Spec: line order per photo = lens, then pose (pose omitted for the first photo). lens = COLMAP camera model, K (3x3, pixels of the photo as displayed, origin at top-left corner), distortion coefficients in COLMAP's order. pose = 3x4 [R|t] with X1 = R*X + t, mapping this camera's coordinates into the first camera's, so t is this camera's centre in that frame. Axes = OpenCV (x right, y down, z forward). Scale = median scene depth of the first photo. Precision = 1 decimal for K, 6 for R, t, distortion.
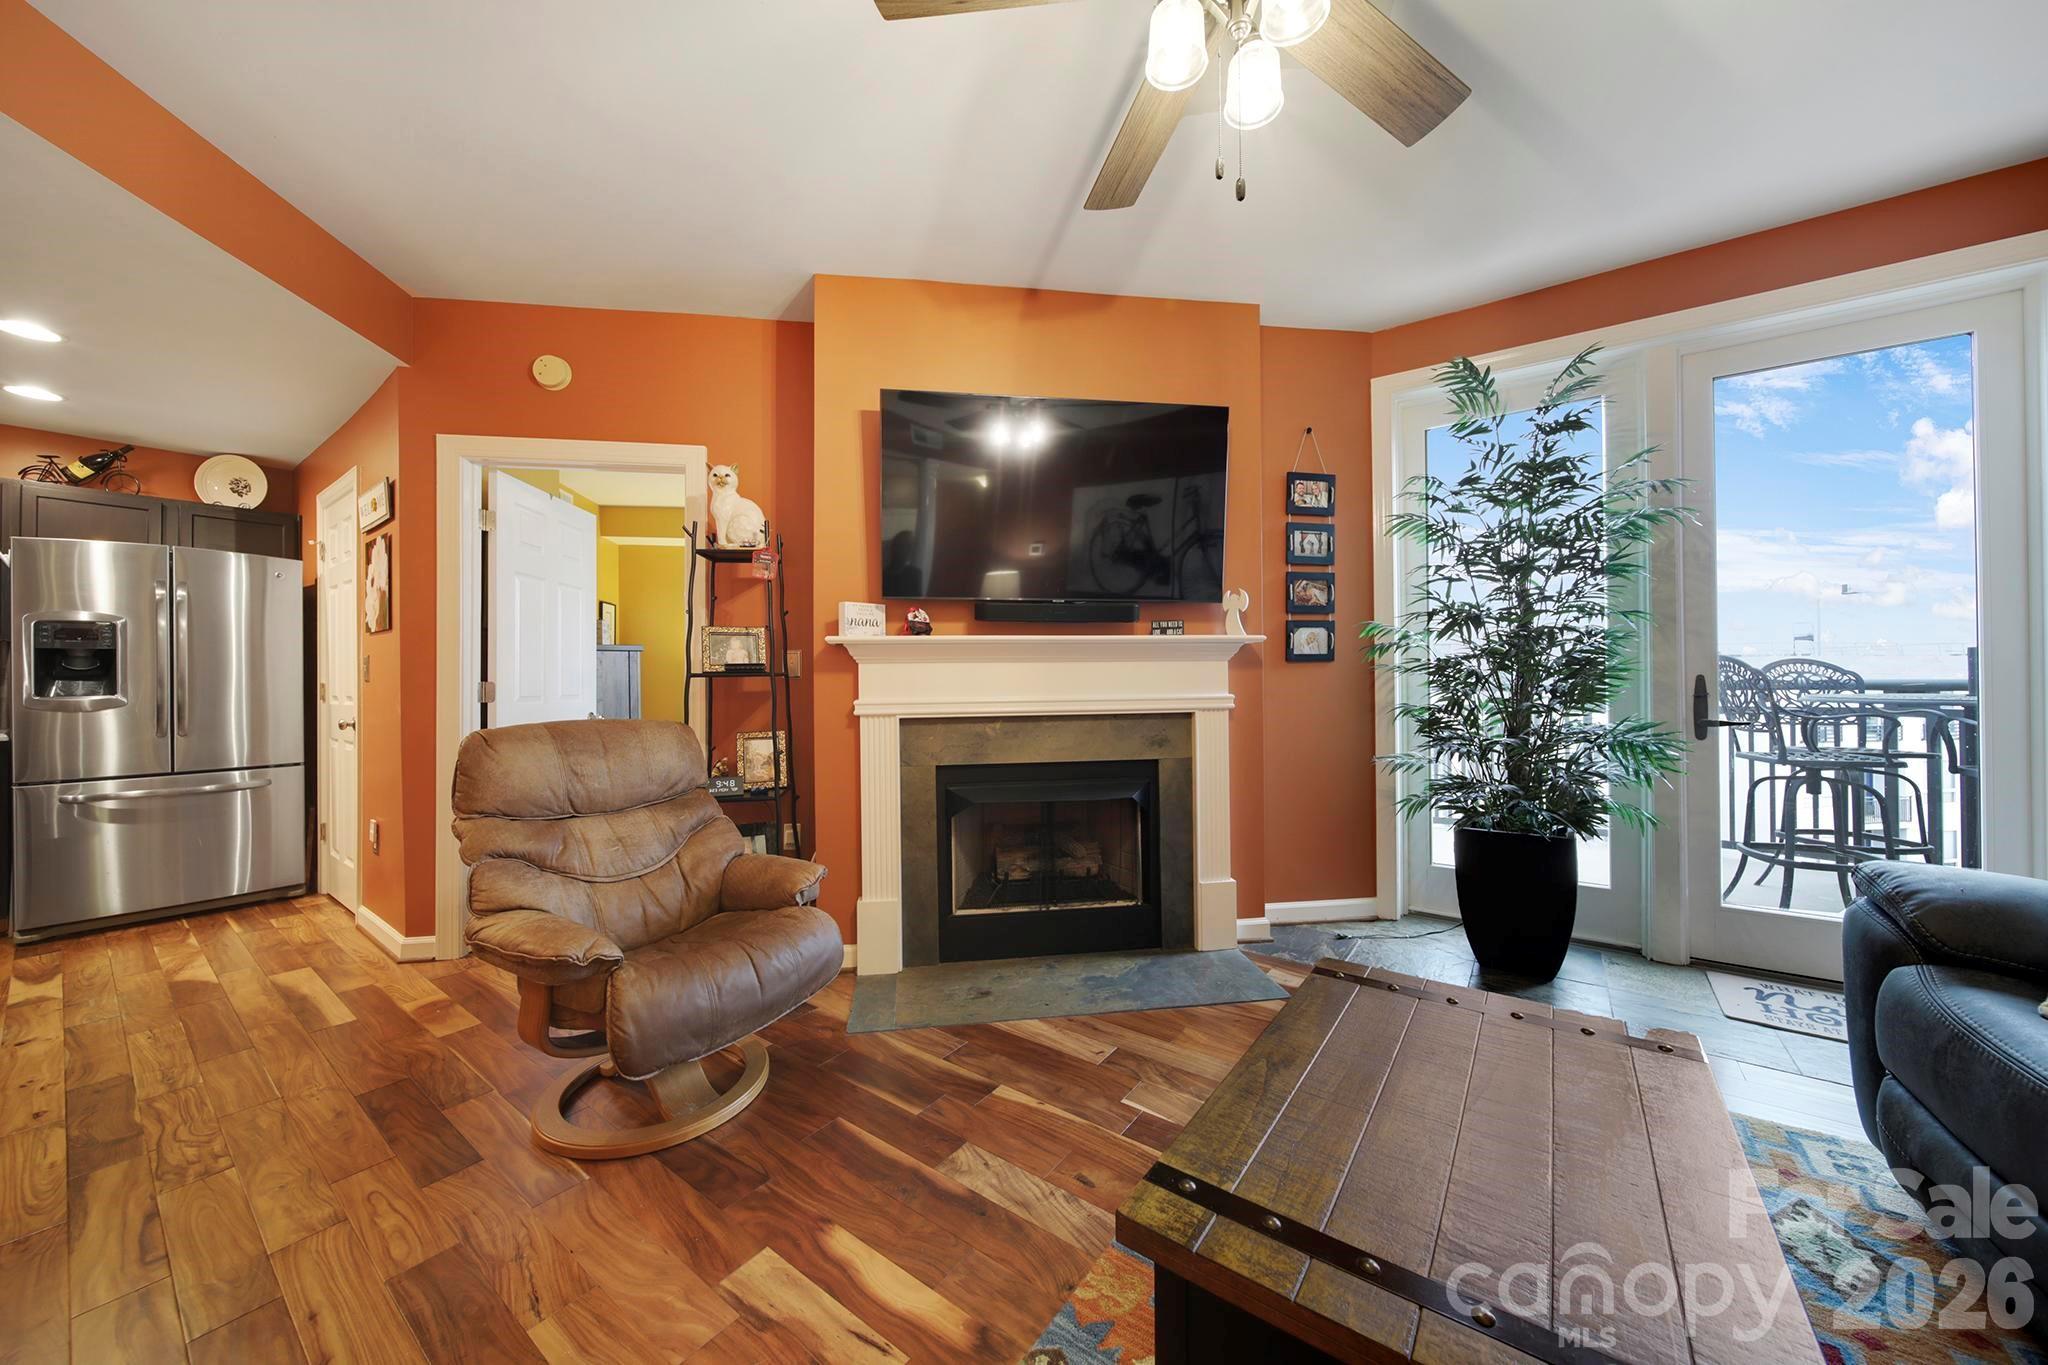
lens RADIAL K [[713.7, 0, 1020.6], [0, 713.7, 673.0], [0, 0, 1]] dist [-0.001610, -0.000310]
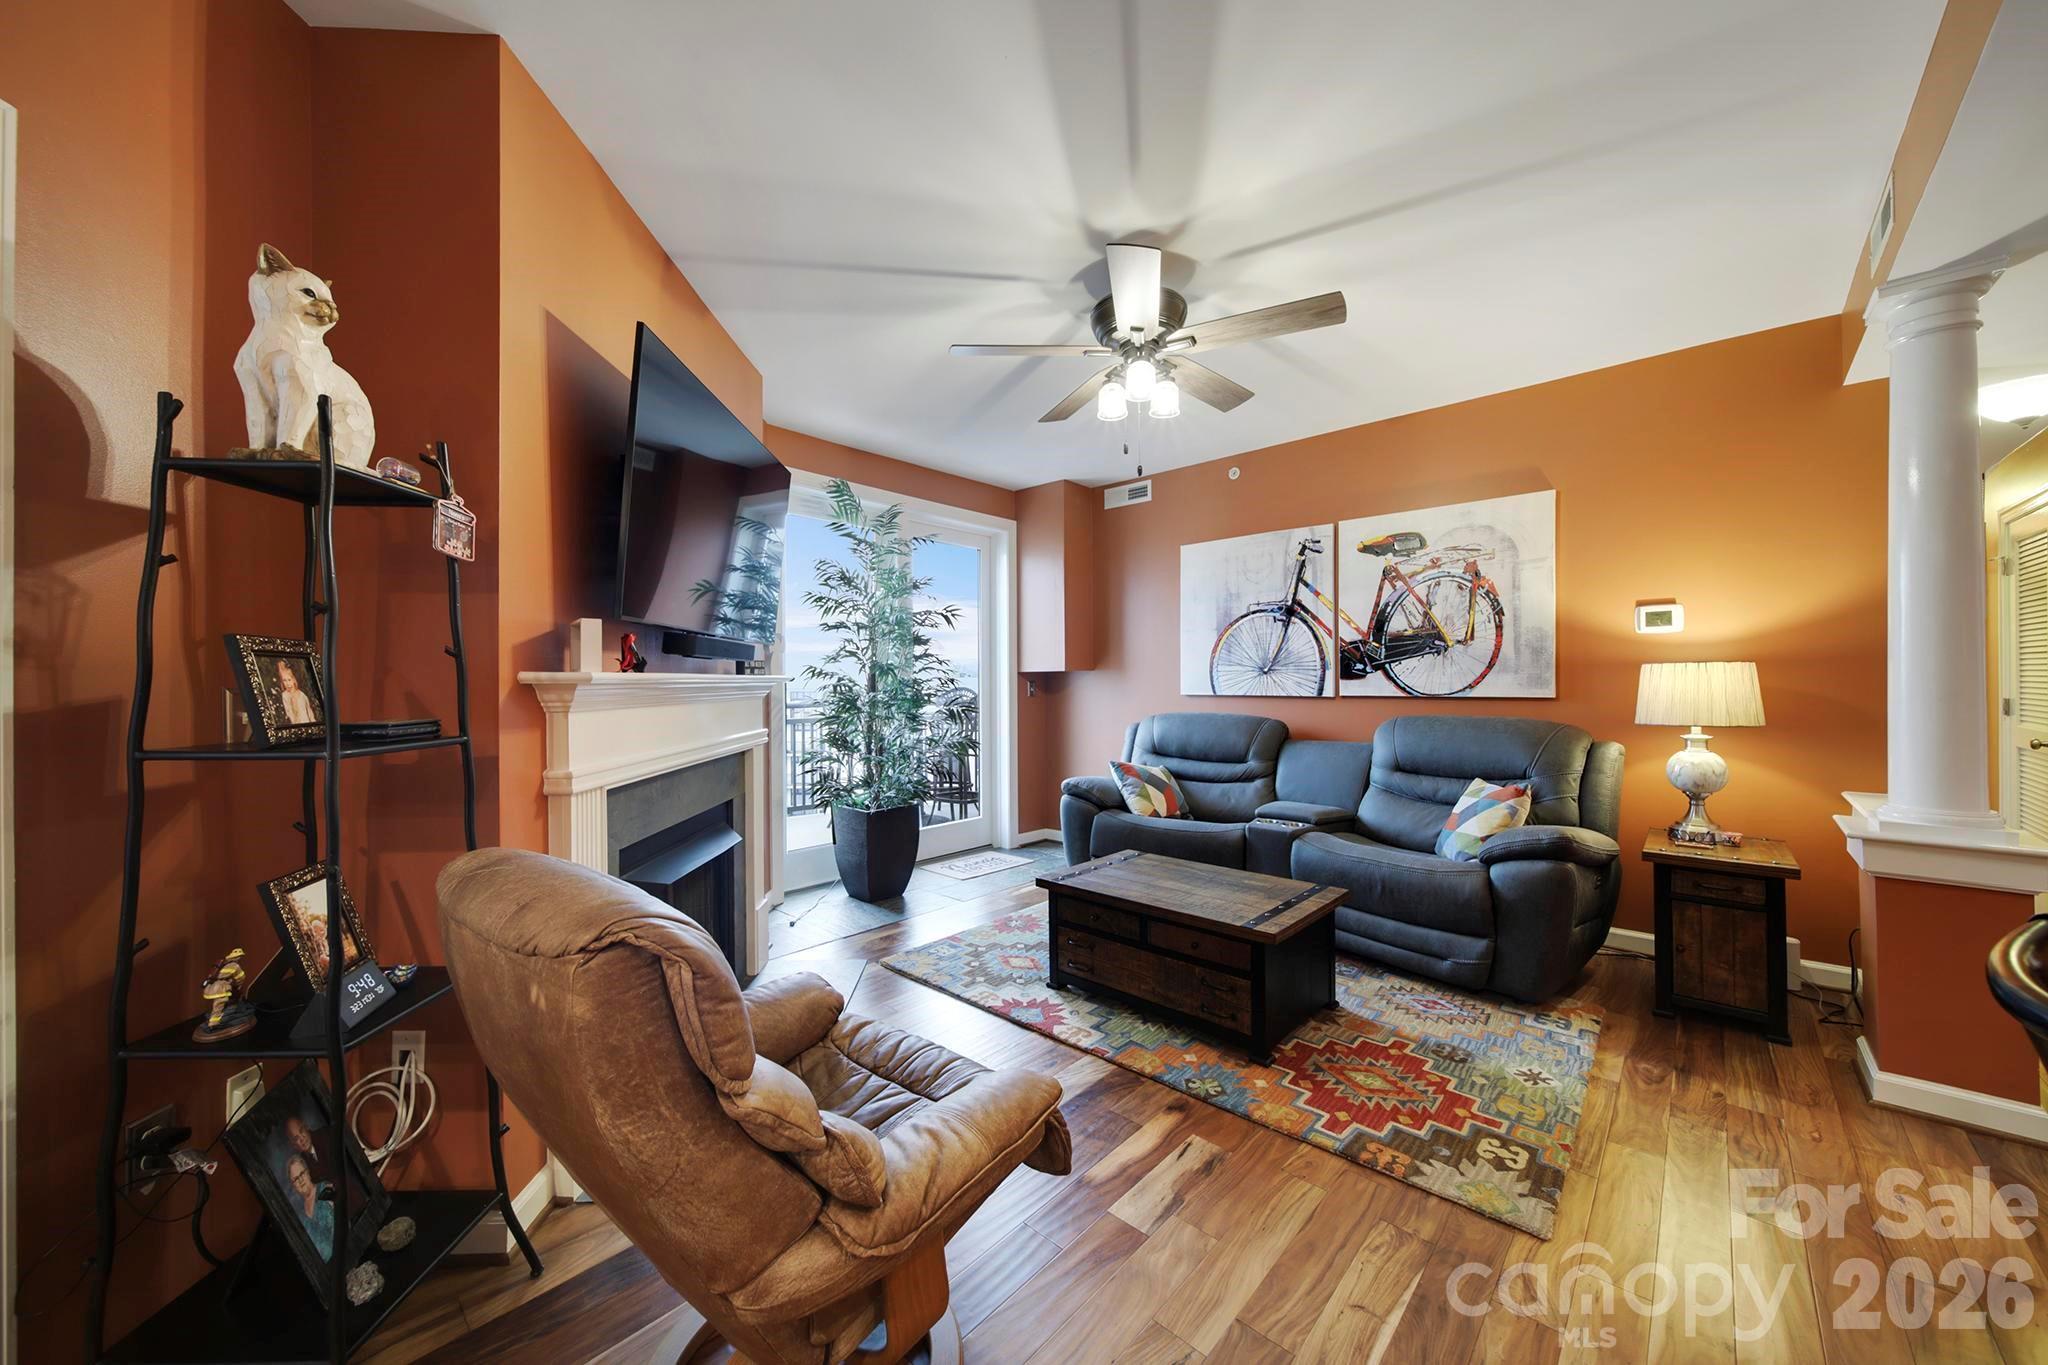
lens RADIAL K [[733.4, 0, 1023.5], [0, 733.4, 677.5], [0, 0, 1]] dist [-0.001800, -0.000226]
pose [[0.112660, 0.010861, 0.993574, -0.780036], [-0.000496, 0.999941, -0.010875, -0.035080], [-0.993633, 0.000733, 0.112659, 0.488713]]
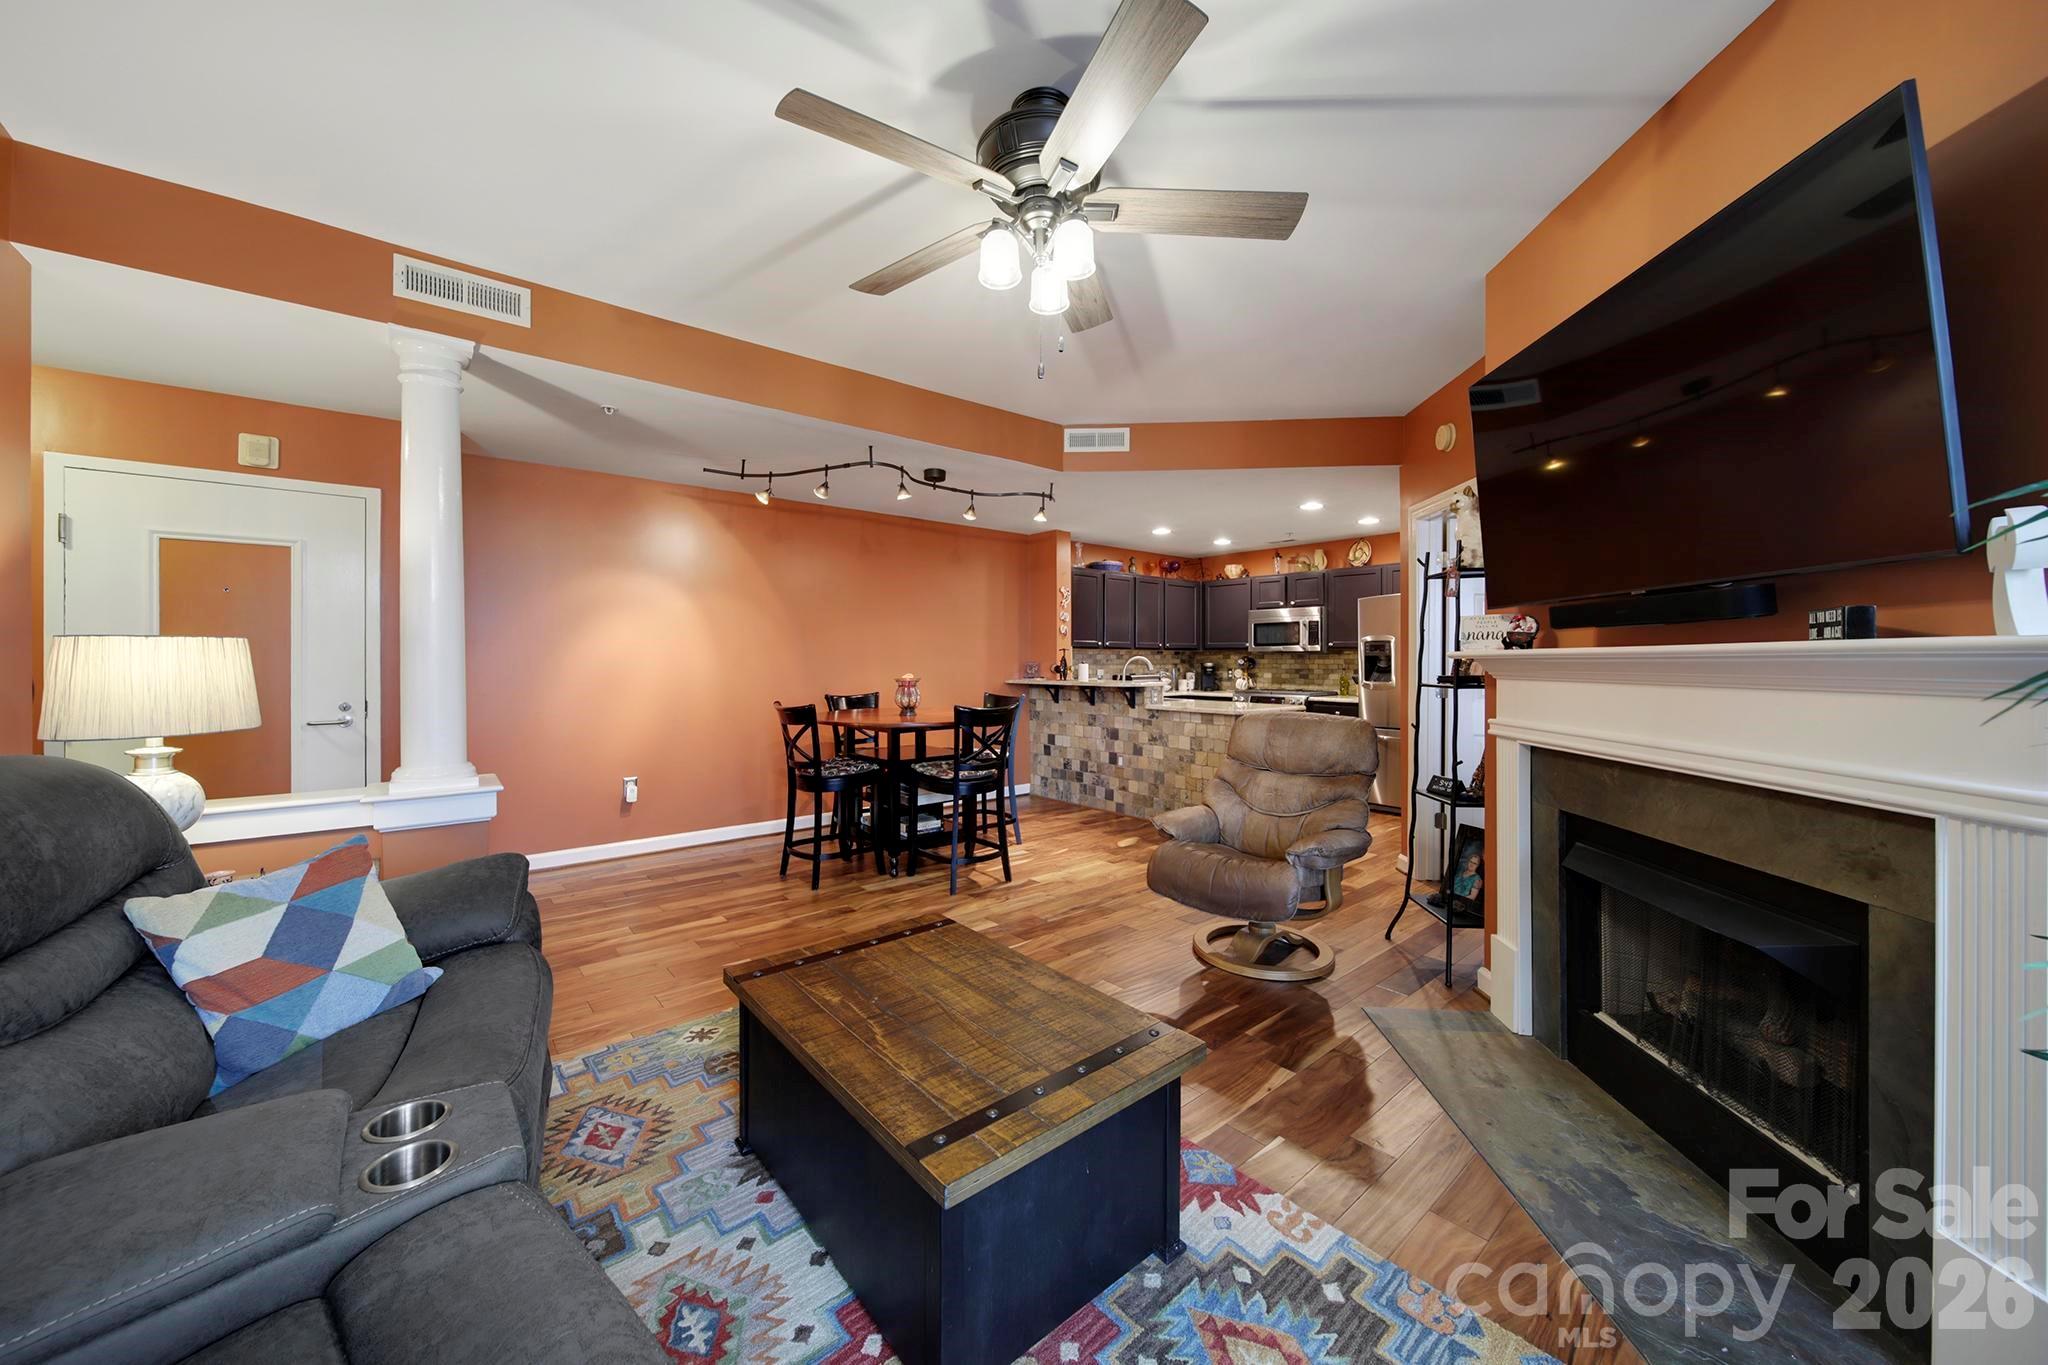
lens RADIAL K [[728.2, 0, 1017.6], [0, 728.2, 659.2], [0, 0, 1]] dist [-0.000206, -0.000070]
pose [[-0.231806, 0.006468, -0.972740, 0.787571], [0.006301, 0.999967, 0.005147, -0.044946], [0.972742, -0.004936, -0.231839, 0.578414]]
